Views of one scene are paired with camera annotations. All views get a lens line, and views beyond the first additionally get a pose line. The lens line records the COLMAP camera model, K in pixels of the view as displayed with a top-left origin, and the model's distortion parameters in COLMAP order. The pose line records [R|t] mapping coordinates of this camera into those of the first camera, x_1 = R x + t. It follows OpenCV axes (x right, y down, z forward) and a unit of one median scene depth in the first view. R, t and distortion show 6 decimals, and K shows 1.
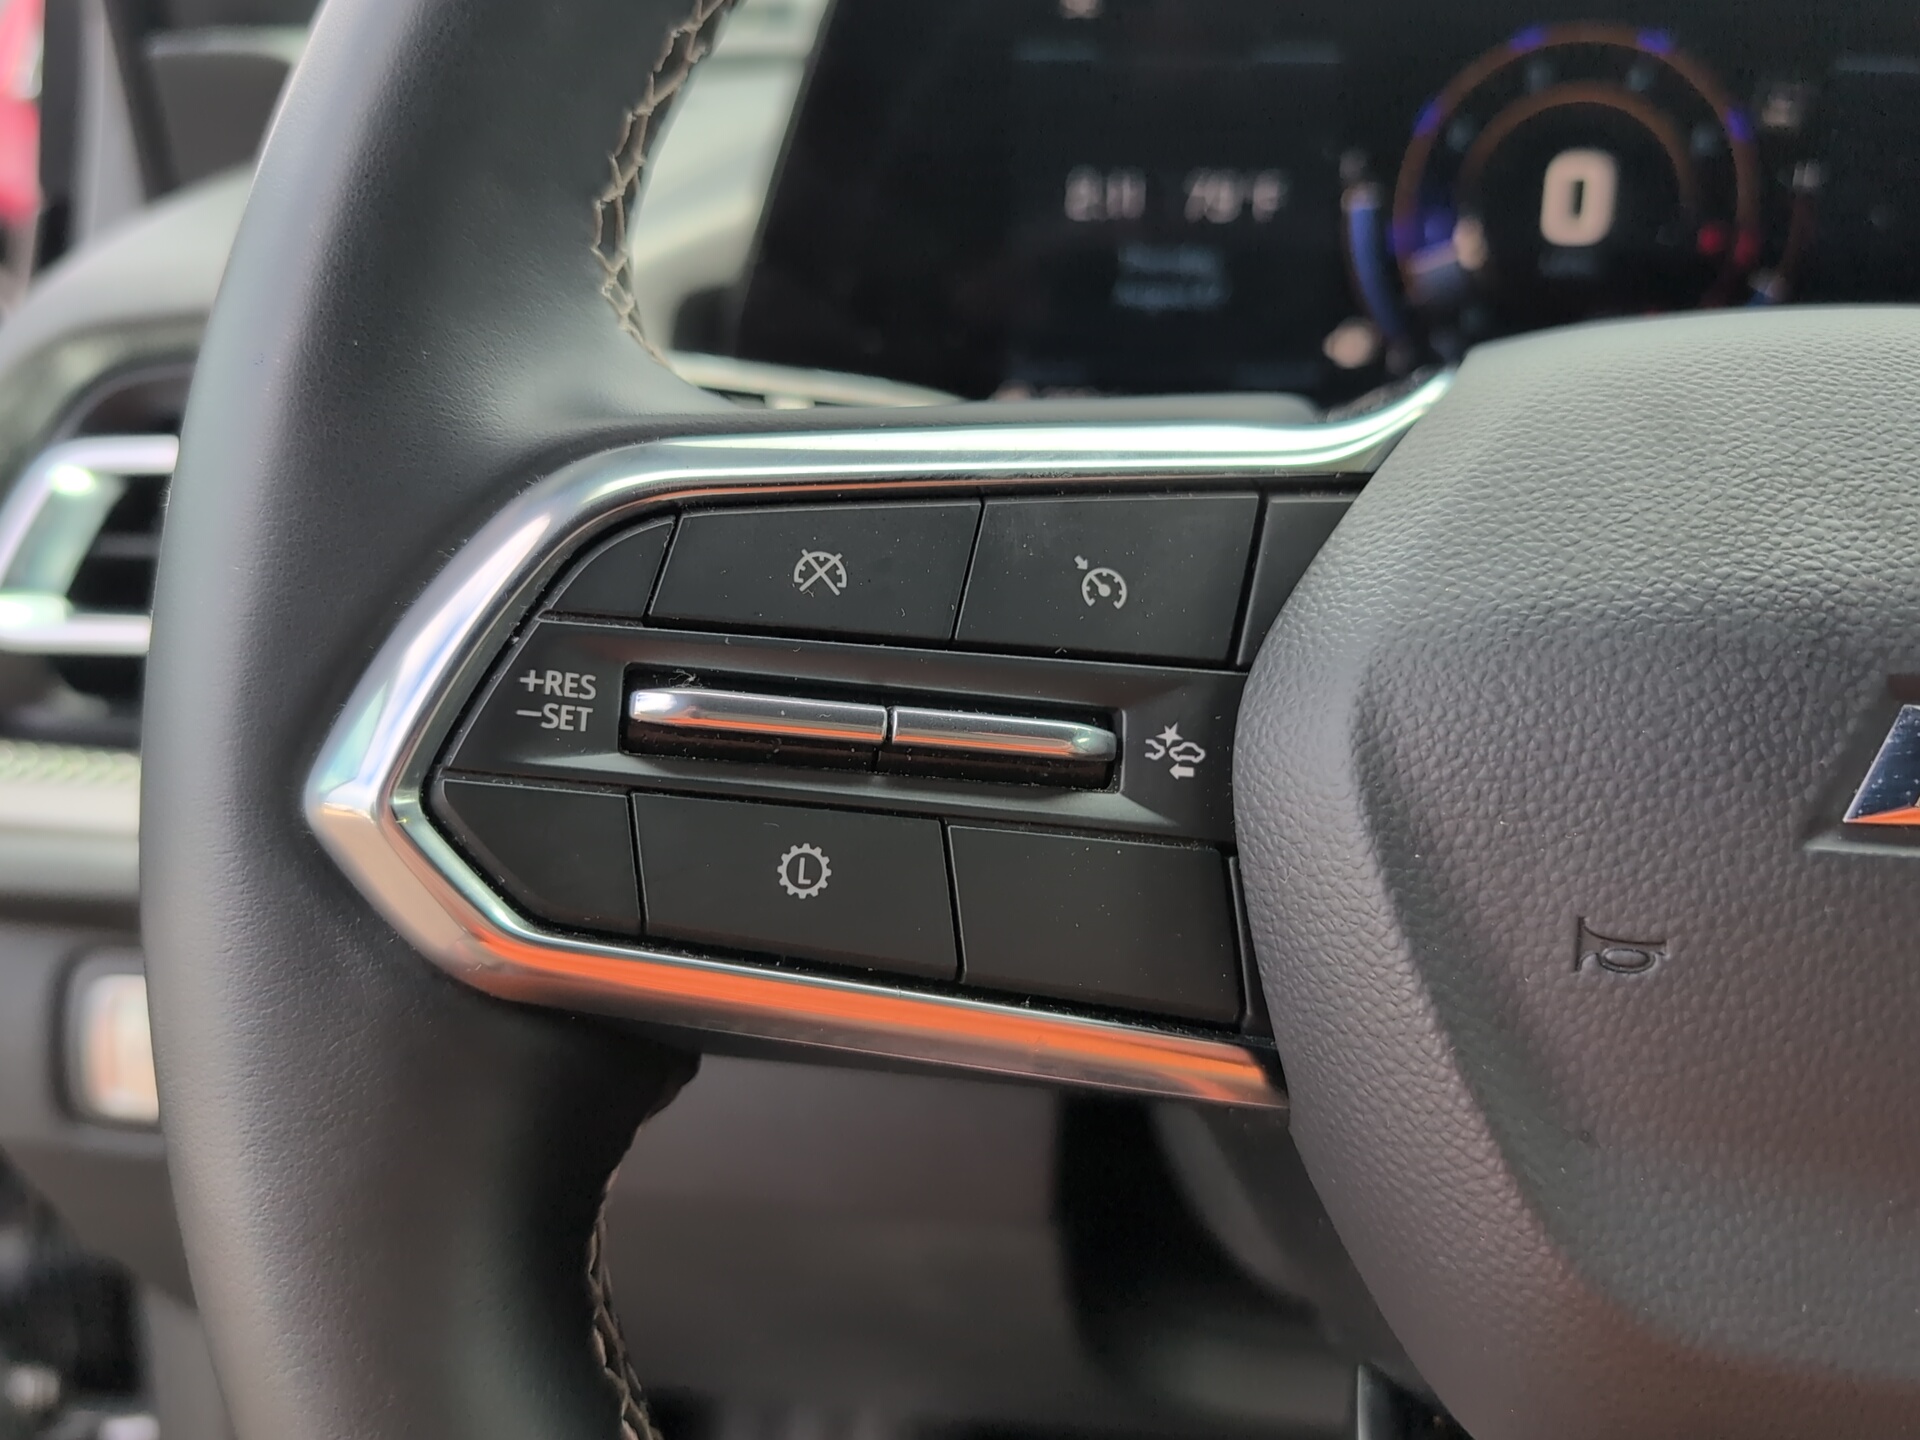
lens RADIAL K [[1574.8, 0, 991.0], [0, 1574.8, 712.2], [0, 0, 1]] dist [0.010879, -0.054330]
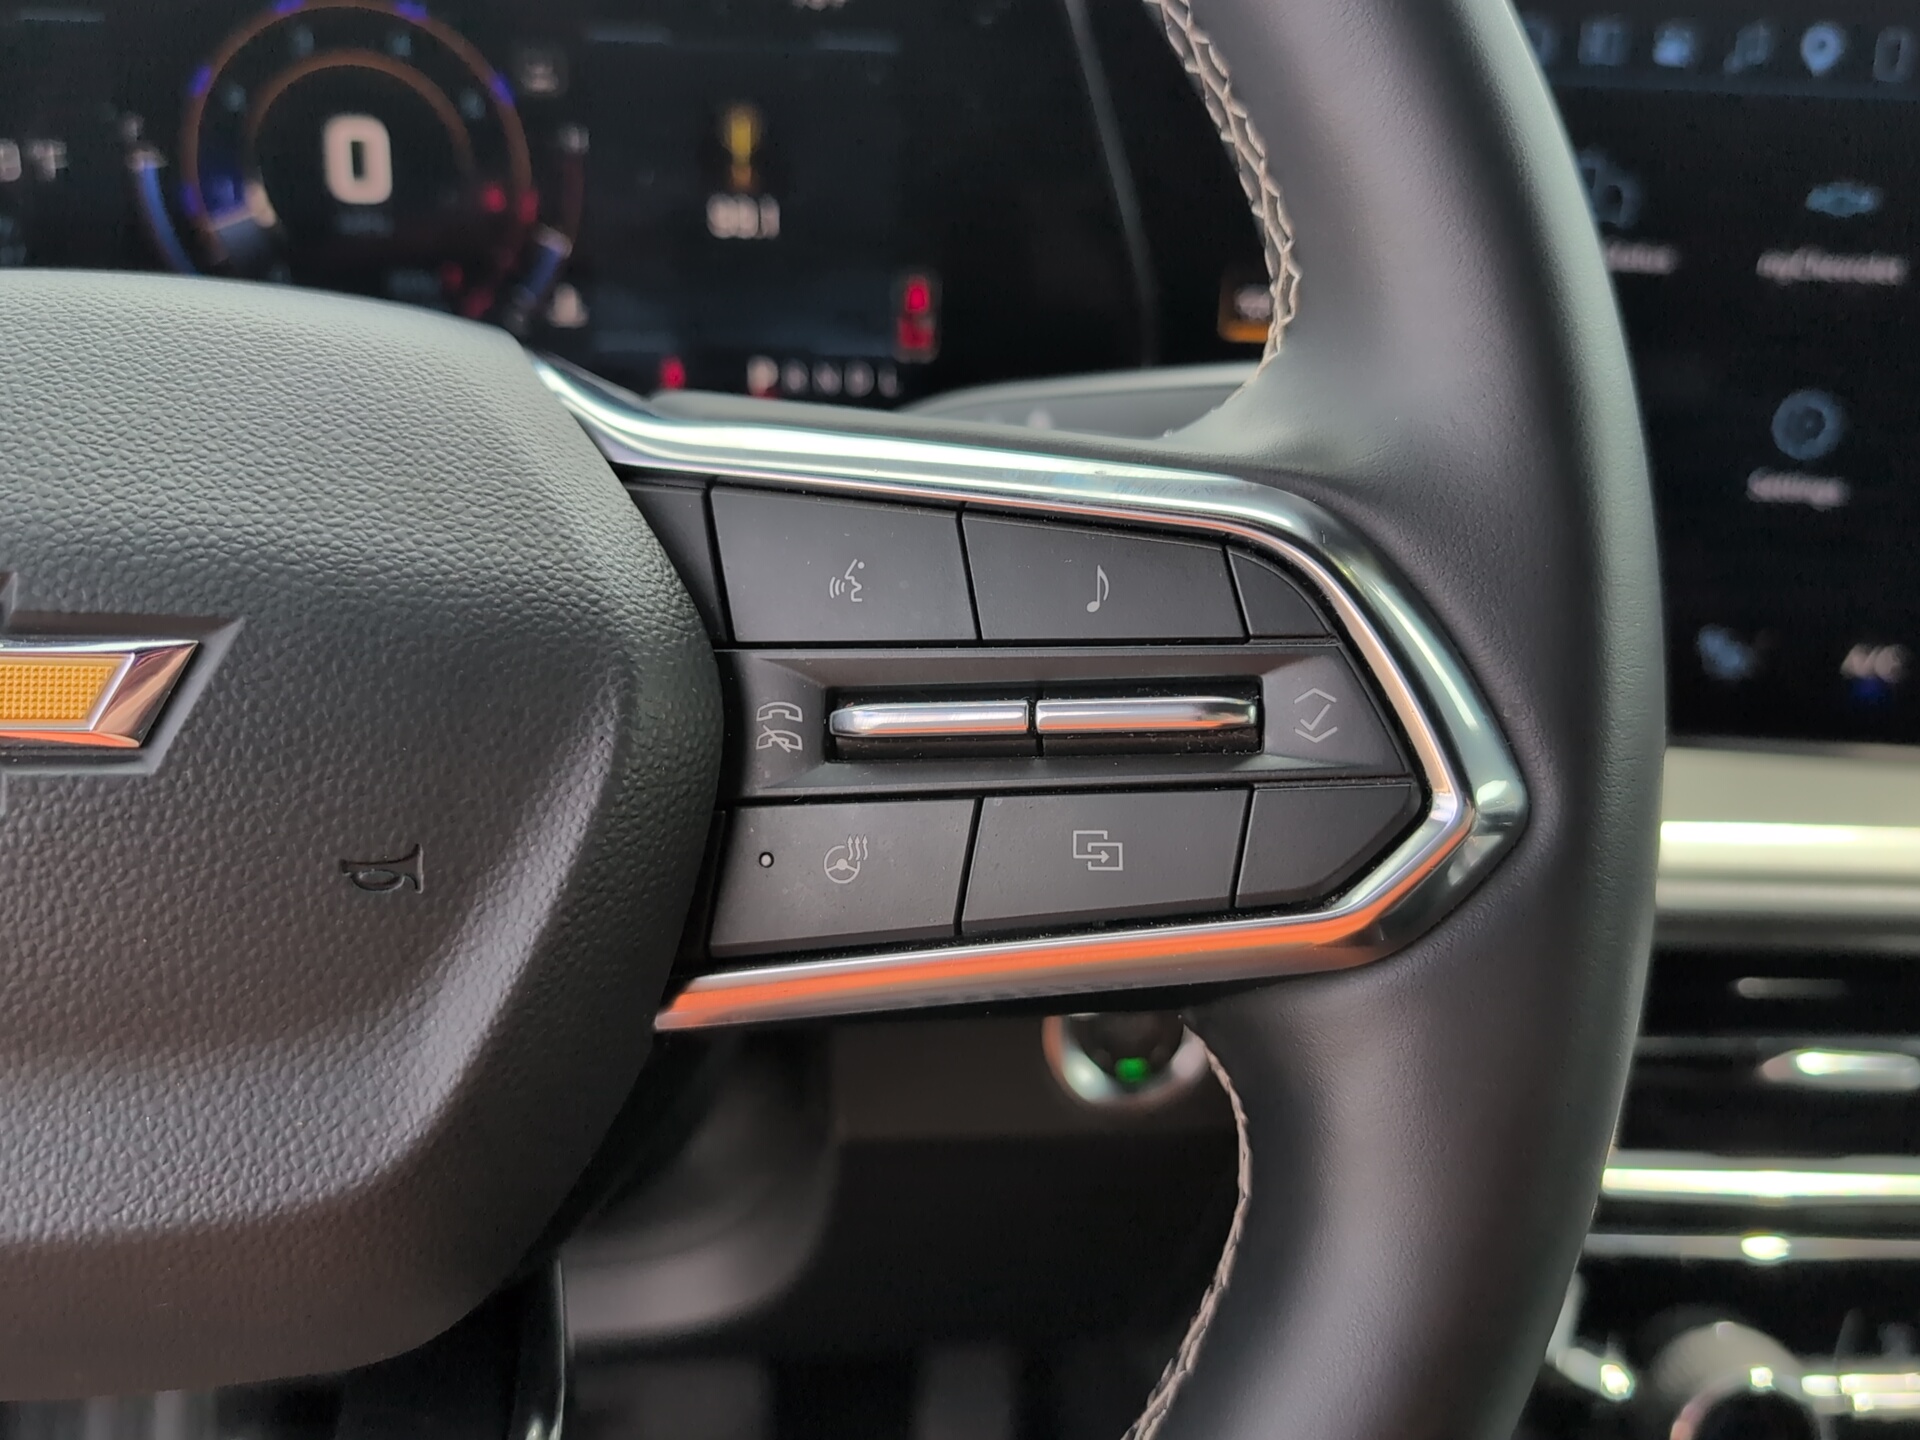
lens RADIAL K [[1574.8, 0, 950.8], [0, 1574.8, 724.1], [0, 0, 1]] dist [0.010879, -0.054330]
pose [[0.978546, -0.055954, 0.198283, 1.085934], [0.049178, 0.998031, 0.038940, 0.052725], [-0.200071, -0.028354, 0.979371, -0.226893]]
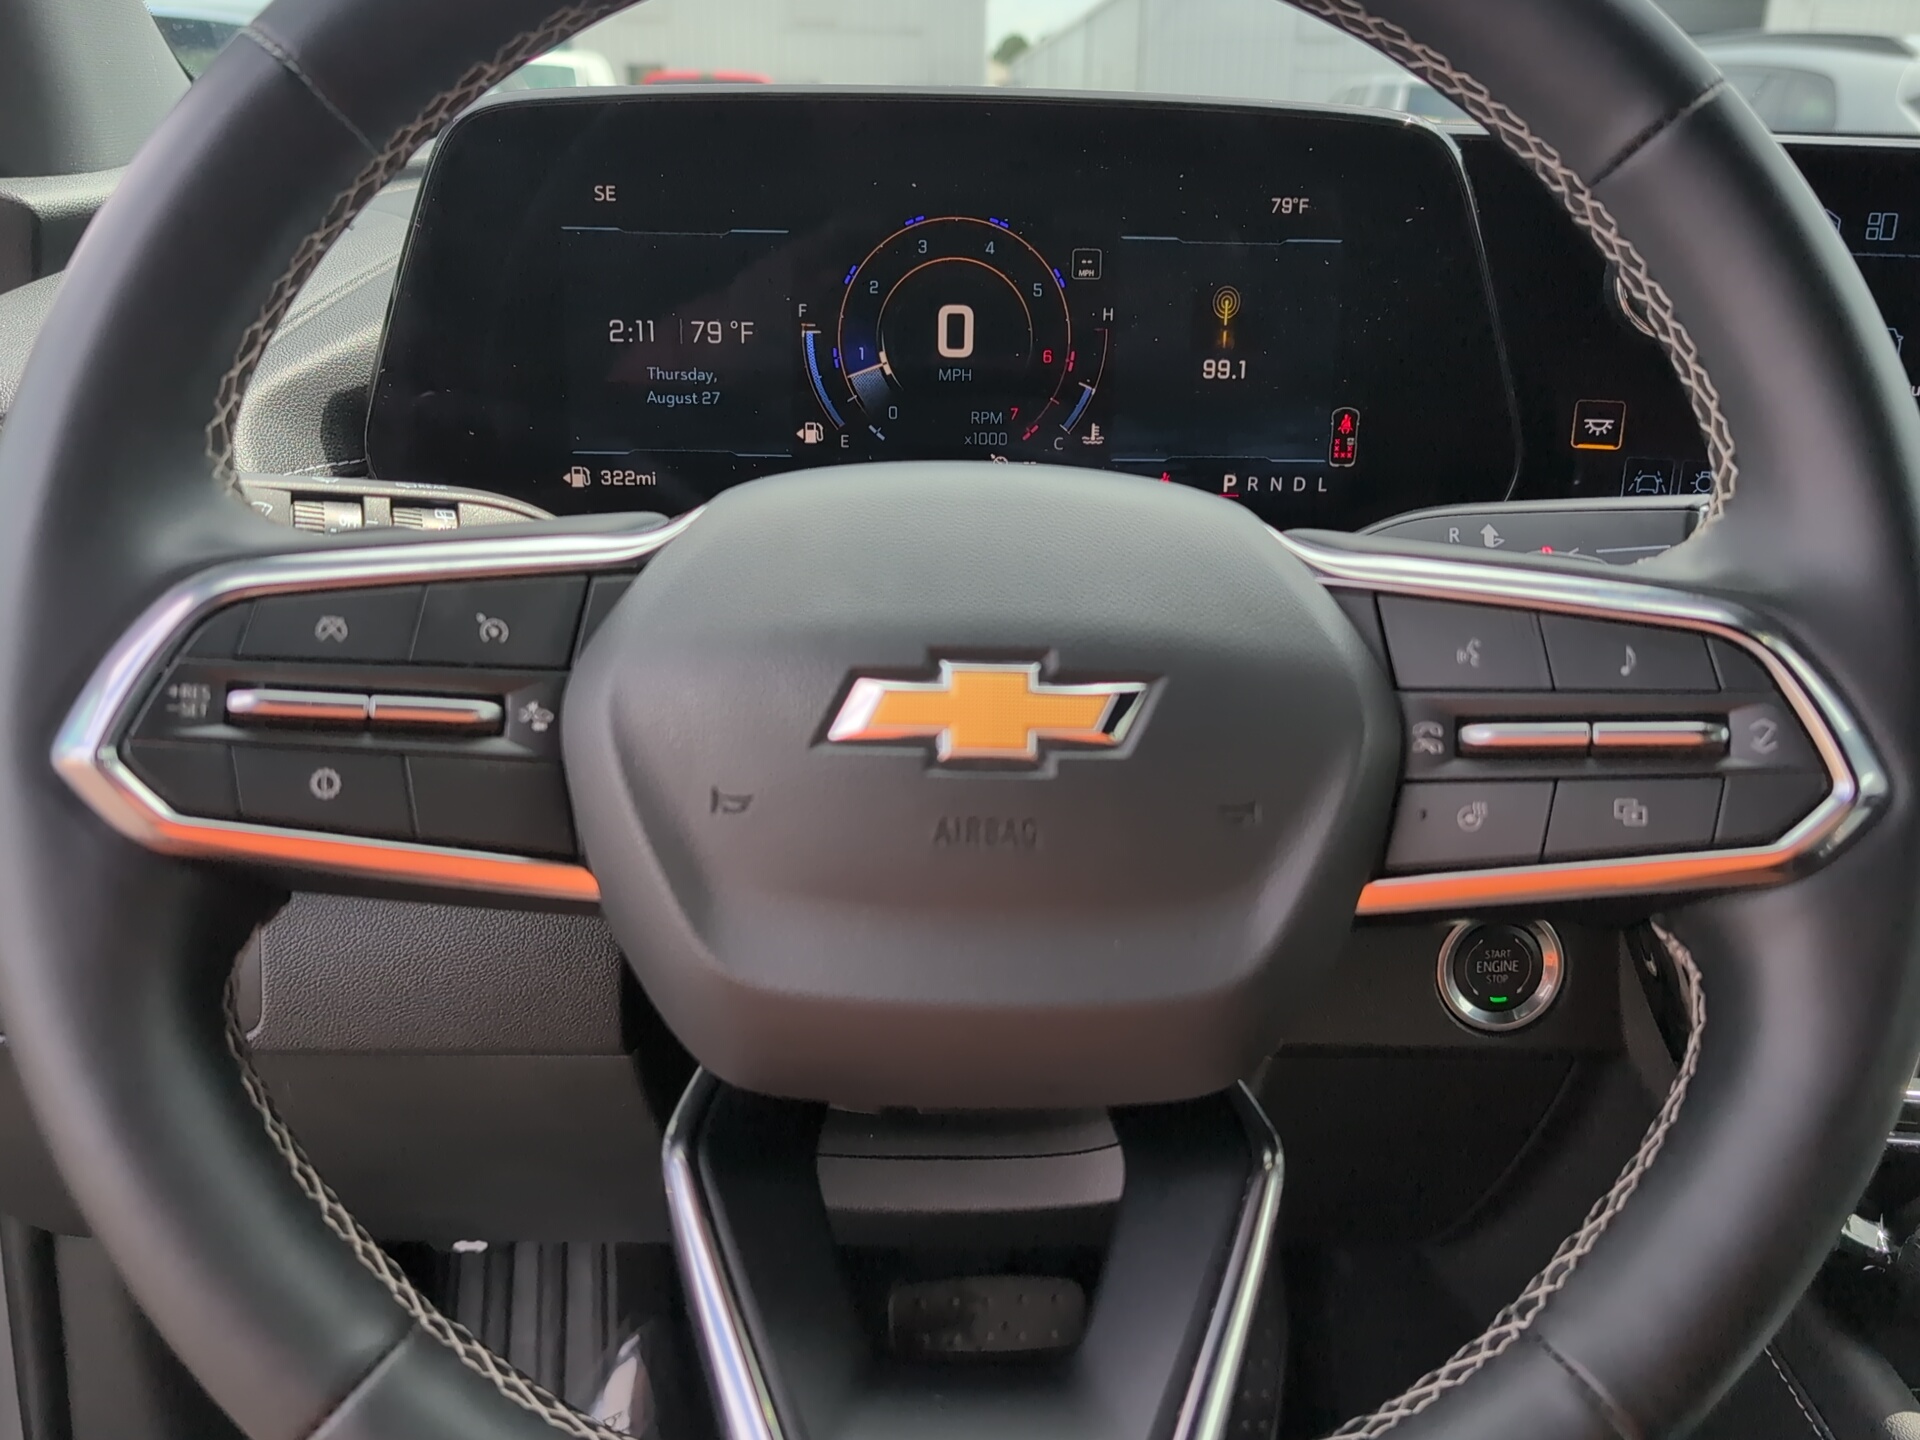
lens RADIAL K [[1574.8, 0, 962.7], [0, 1574.8, 724.9], [0, 0, 1]] dist [0.010879, -0.054330]
pose [[0.993197, -0.039048, 0.109708, 0.418492], [0.036594, 0.999035, 0.024301, 0.008889], [-0.110551, -0.020121, 0.993667, -0.946905]]
